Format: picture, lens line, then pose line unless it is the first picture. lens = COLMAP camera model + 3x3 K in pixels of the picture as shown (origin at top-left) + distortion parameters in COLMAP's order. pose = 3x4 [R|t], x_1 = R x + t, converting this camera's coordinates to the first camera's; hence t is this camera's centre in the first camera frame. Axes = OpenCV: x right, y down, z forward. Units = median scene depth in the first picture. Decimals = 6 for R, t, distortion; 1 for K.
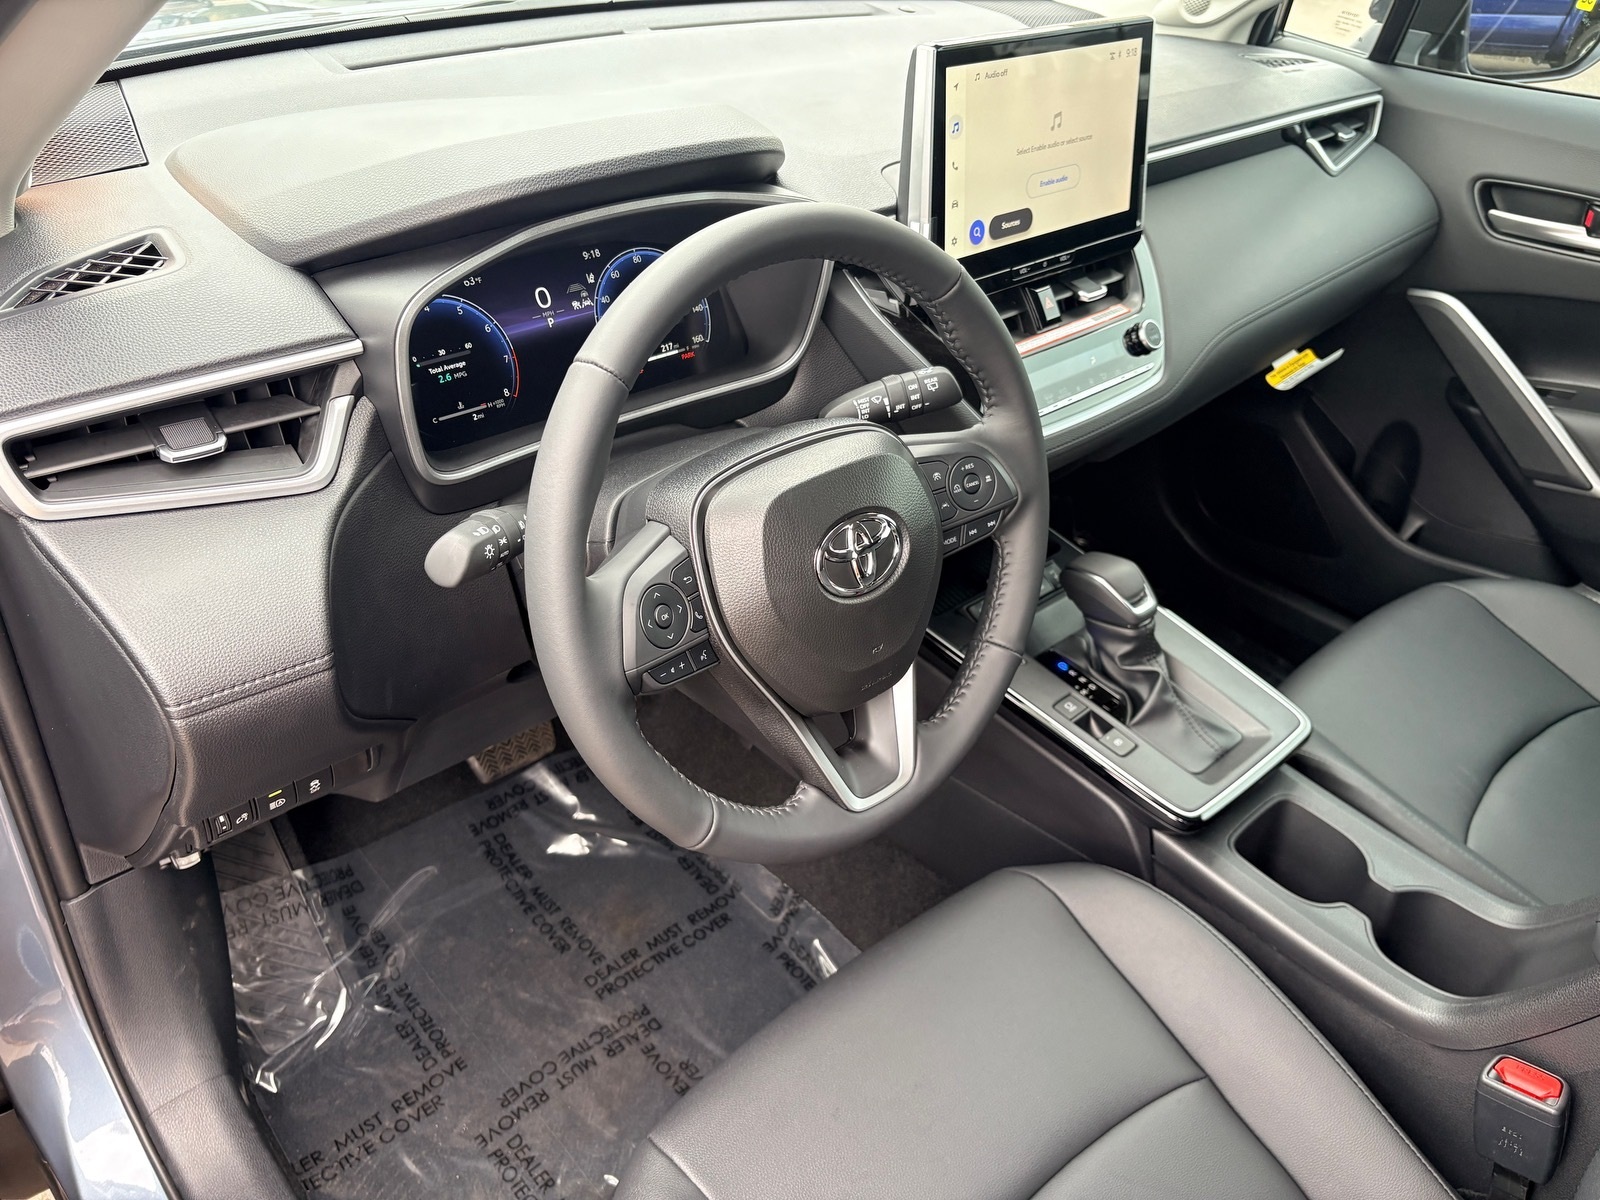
lens RADIAL K [[1219.9, 0, 802.2], [0, 1219.9, 602.2], [0, 0, 1]] dist [0.002803, -0.008668]
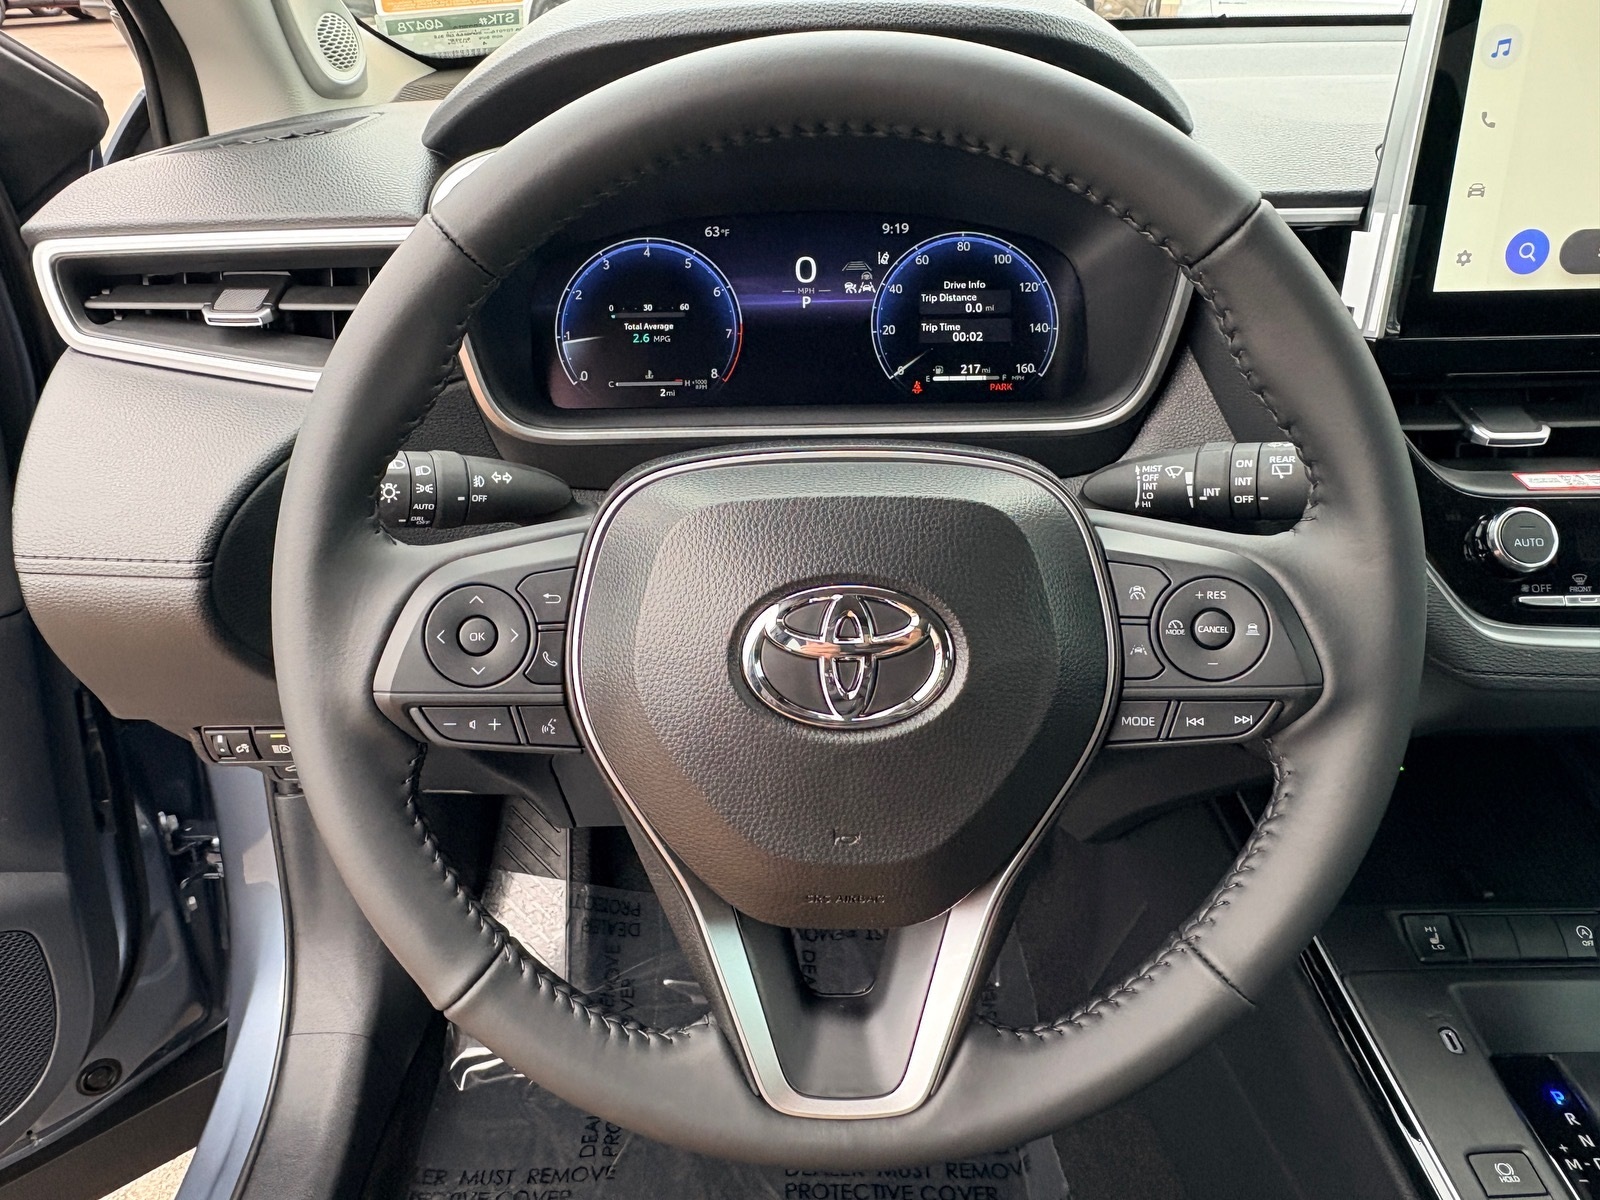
lens RADIAL K [[1133.2, 0, 799.3], [0, 1133.2, 595.3], [0, 0, 1]] dist [-0.023565, 0.011817]
pose [[0.736663, 0.245939, -0.629953, 0.282674], [-0.333218, 0.942601, -0.021664, -0.039298], [0.588467, 0.225871, 0.776331, 0.488773]]
